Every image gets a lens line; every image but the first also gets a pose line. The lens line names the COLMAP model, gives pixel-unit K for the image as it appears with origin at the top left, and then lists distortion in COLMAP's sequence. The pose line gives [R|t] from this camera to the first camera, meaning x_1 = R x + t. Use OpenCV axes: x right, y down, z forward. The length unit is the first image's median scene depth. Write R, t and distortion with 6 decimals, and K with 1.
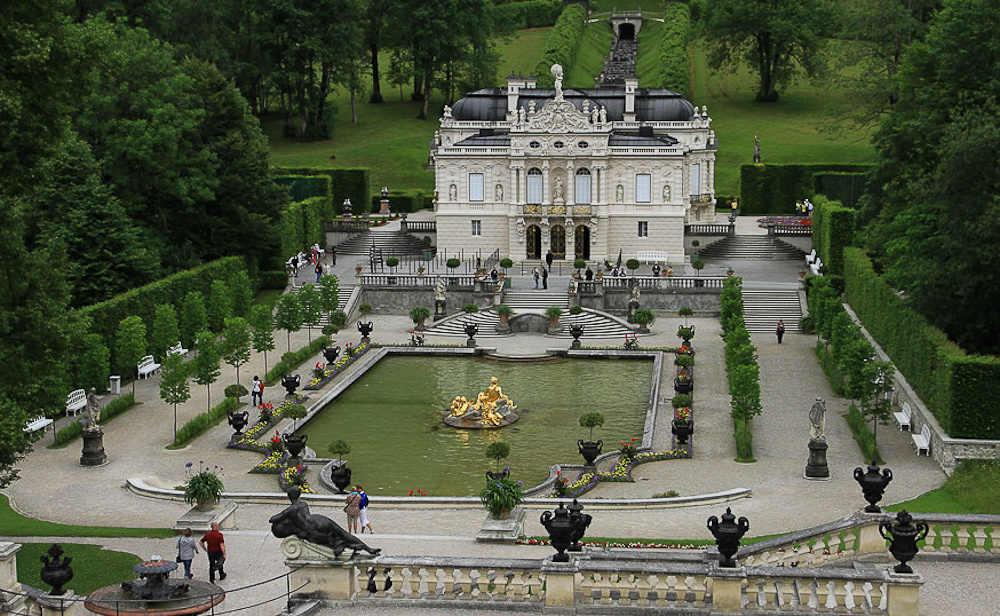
lens RADIAL K [[1880.0, 0, 499.9], [0, 1880.0, 309.0], [0, 0, 1]] dist [-0.034164, 0.000000]
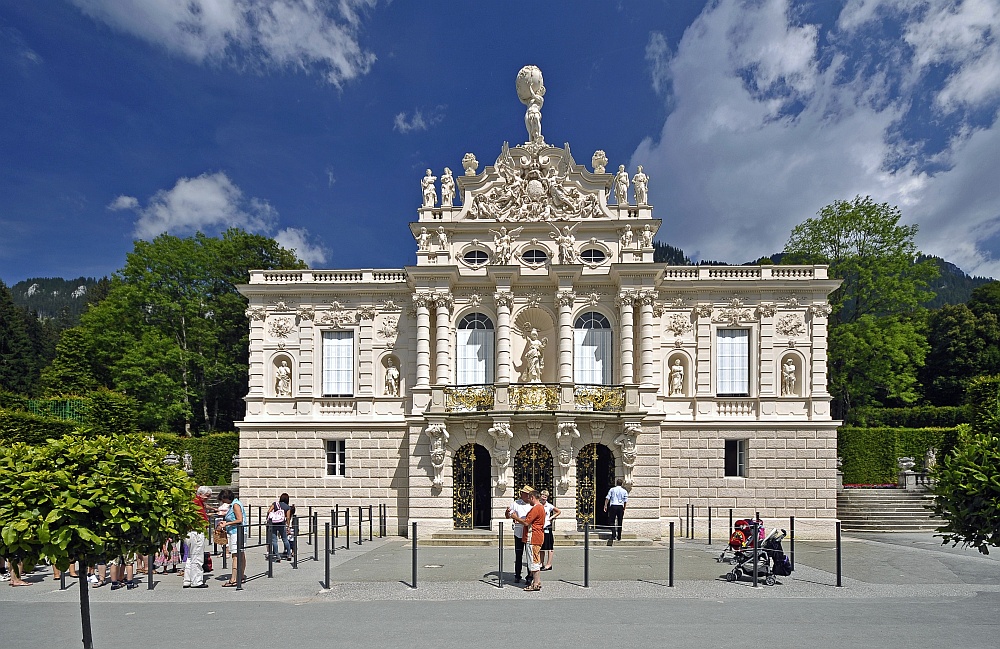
lens RADIAL K [[446.1, 0, 510.7], [0, 446.1, 502.9], [0, 0, 1]] dist [0.004968, 0.000214]
pose [[0.994987, 0.010894, 0.099413, 0.016921], [0.004233, 0.988570, -0.150703, -0.018107], [-0.099919, 0.150368, 0.983568, 0.911066]]
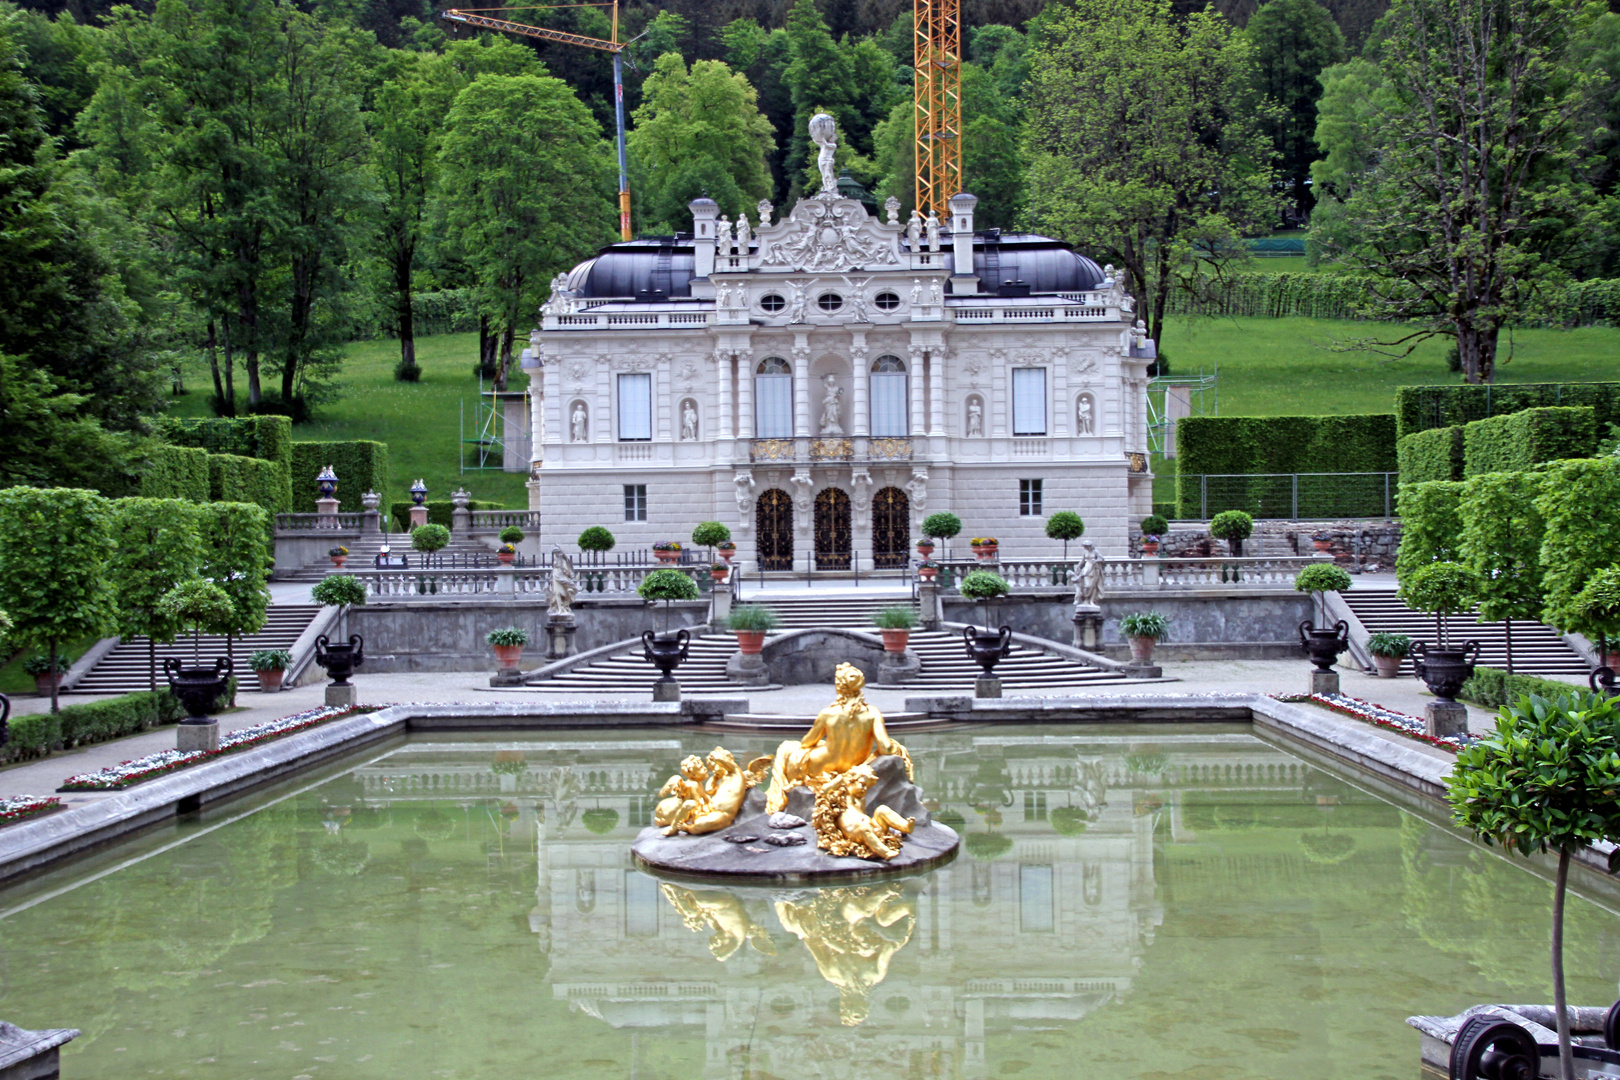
lens RADIAL K [[2170.3, 0, 810.7], [0, 2170.3, 557.5], [0, 0, 1]] dist [0.069842, 0.000000]
pose [[0.994072, -0.006183, 0.108548, -0.026616], [0.023302, 0.987298, -0.157160, 0.046902], [-0.106197, 0.158758, 0.981590, 0.527387]]
